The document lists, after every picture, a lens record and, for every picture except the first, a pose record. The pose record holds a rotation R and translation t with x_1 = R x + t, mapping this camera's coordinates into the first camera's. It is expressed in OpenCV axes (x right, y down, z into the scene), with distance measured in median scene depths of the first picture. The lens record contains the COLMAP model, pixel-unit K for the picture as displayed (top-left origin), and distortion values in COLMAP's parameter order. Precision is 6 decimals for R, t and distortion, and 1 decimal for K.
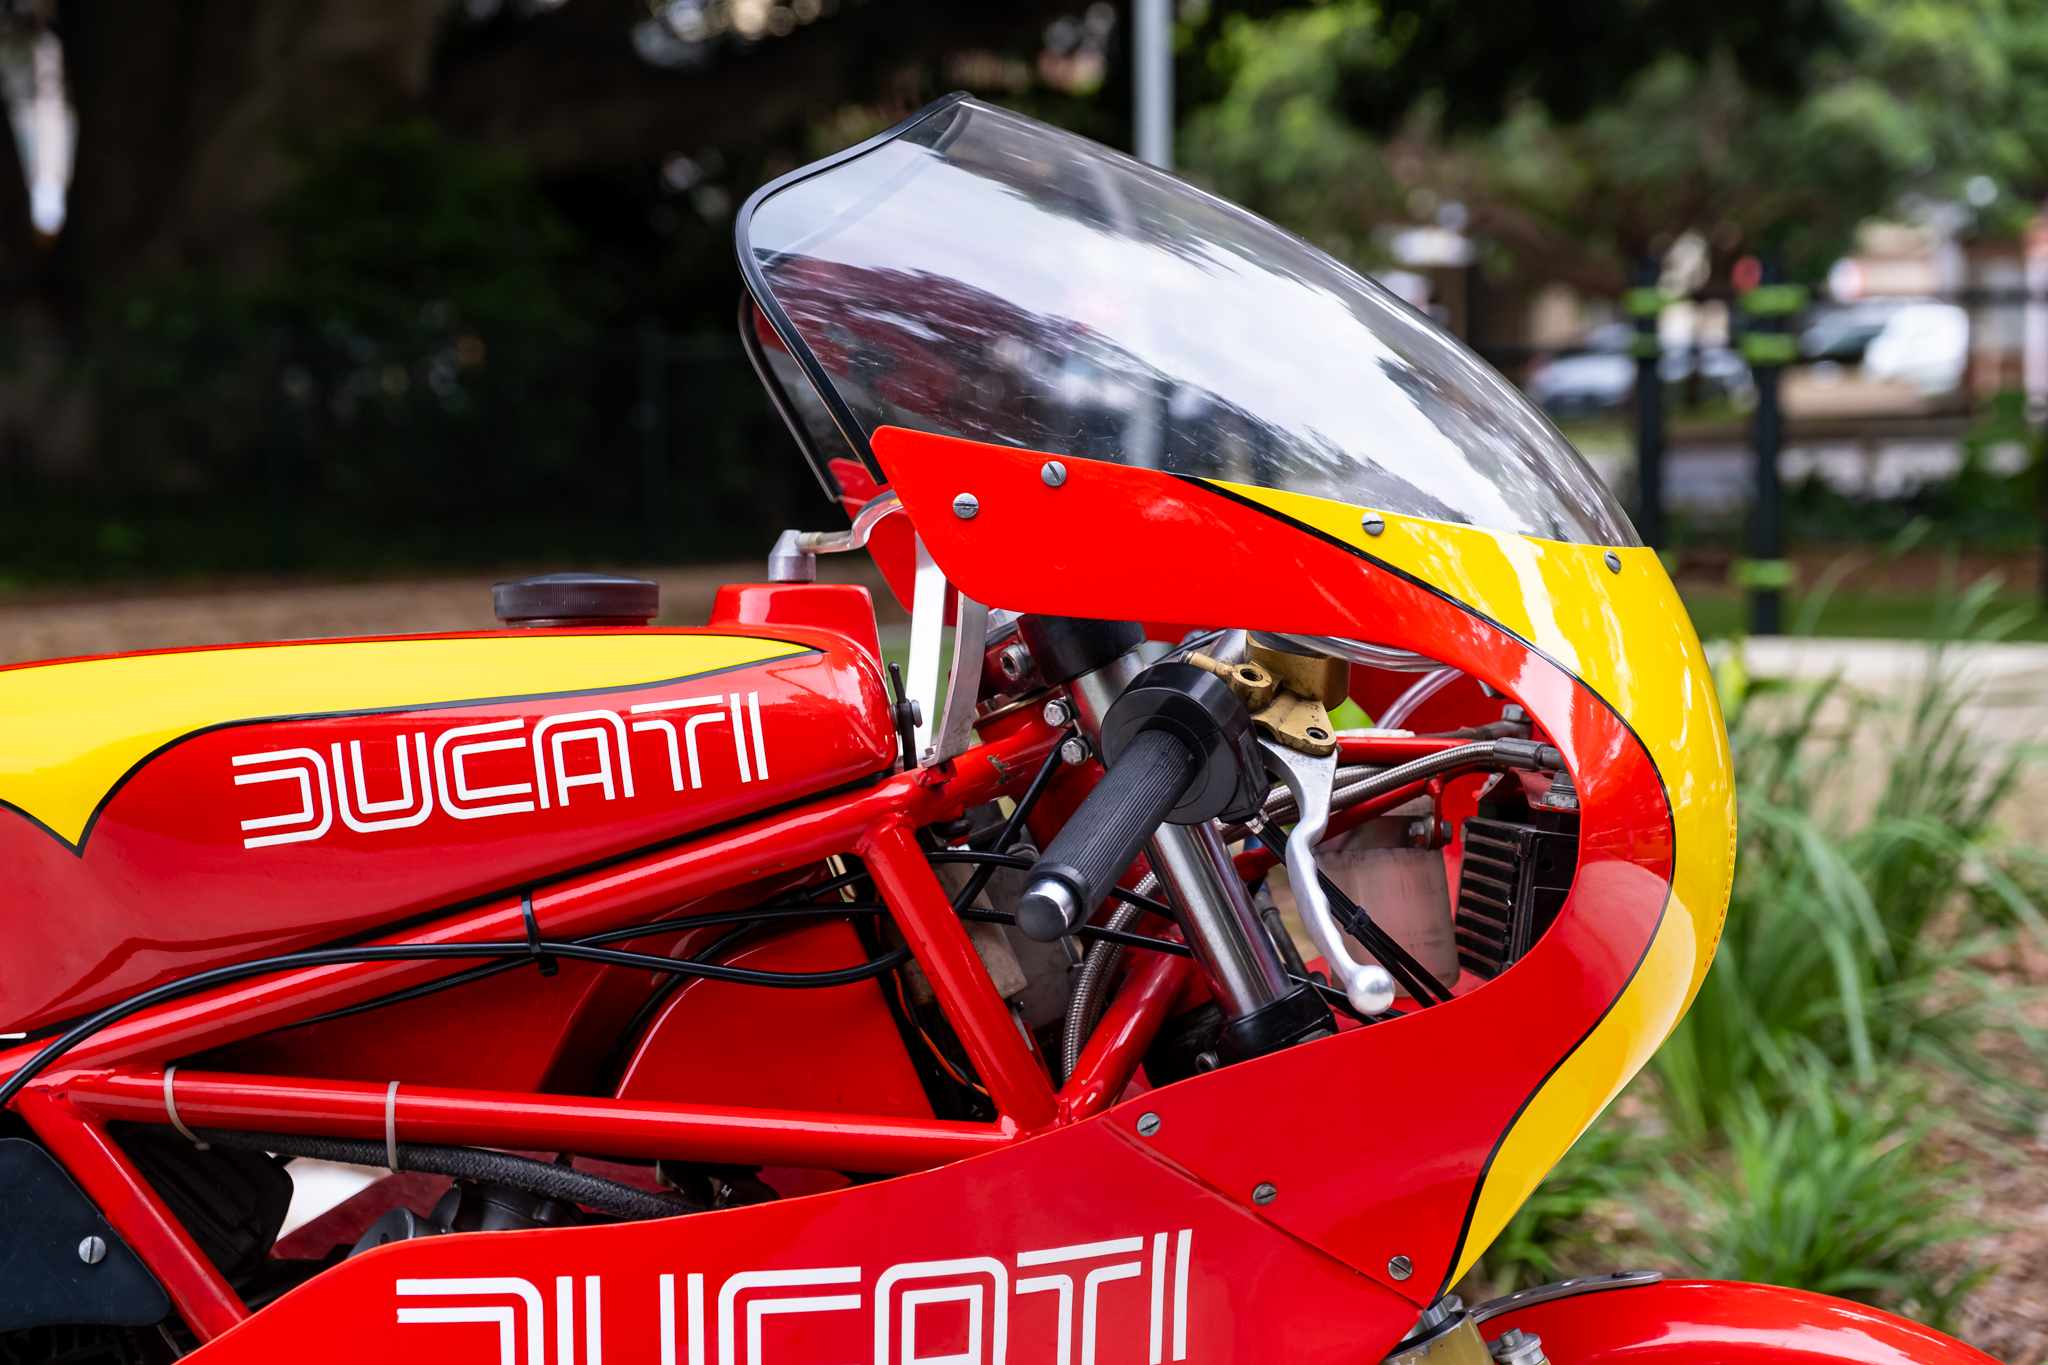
lens RADIAL K [[4578.6, 0, 1024.0], [0, 4578.6, 682.5], [0, 0, 1]] dist [0.300162, -3.875169]
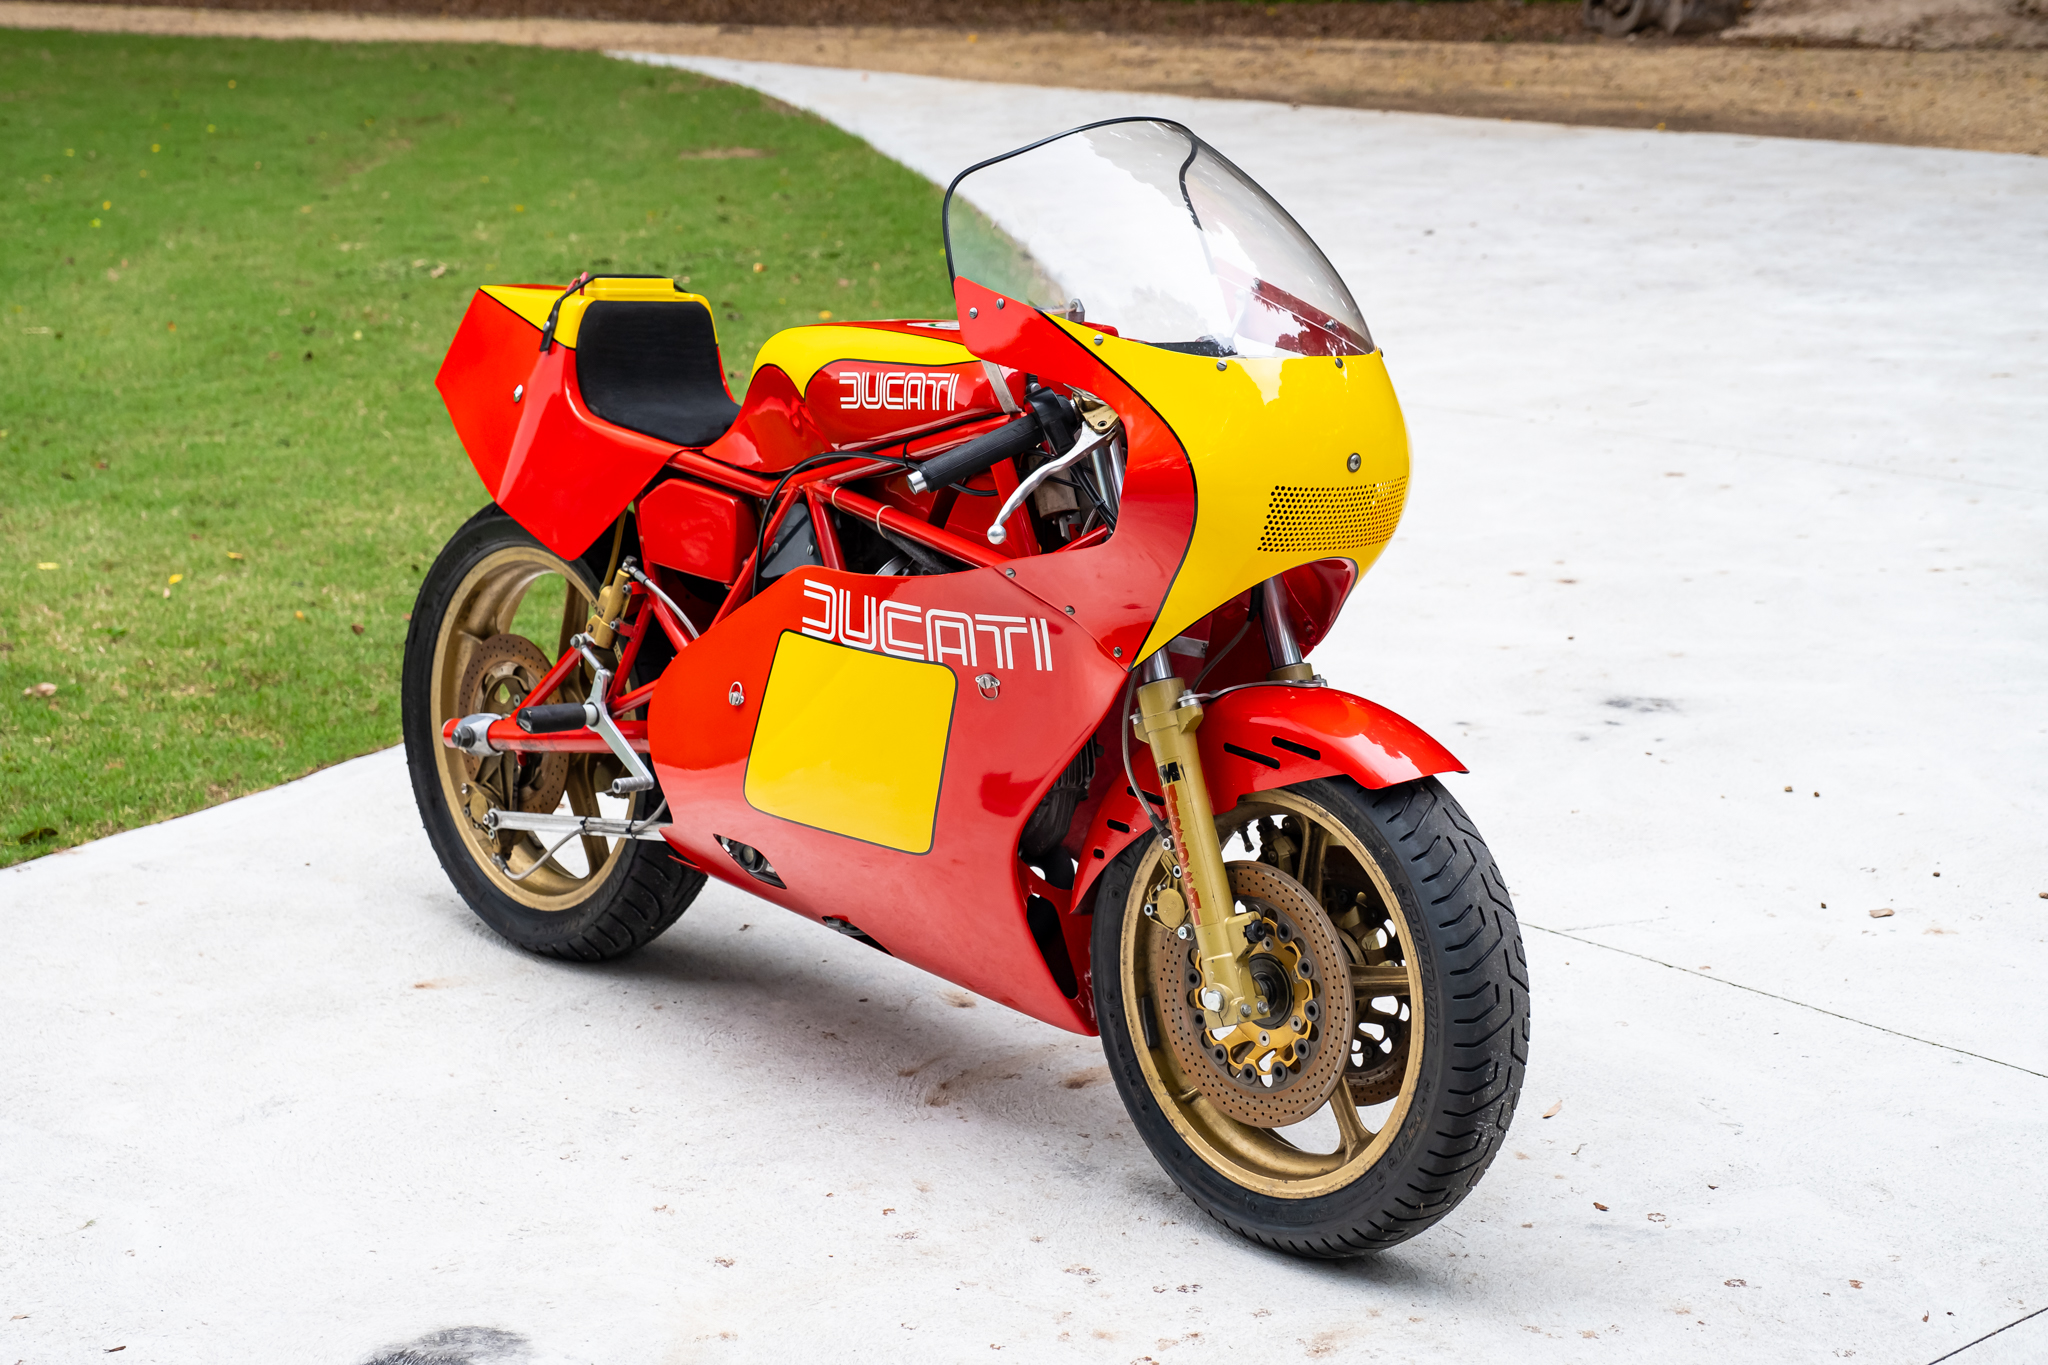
lens RADIAL K [[3378.9, 0, 1023.5], [0, 3378.9, 738.0], [0, 0, 1]] dist [0.144258, -0.791144]
pose [[0.605618, 0.216549, -0.765724, 1.407385], [-0.039914, 0.969316, 0.242557, -0.252797], [0.794754, -0.116333, 0.595678, -0.085554]]
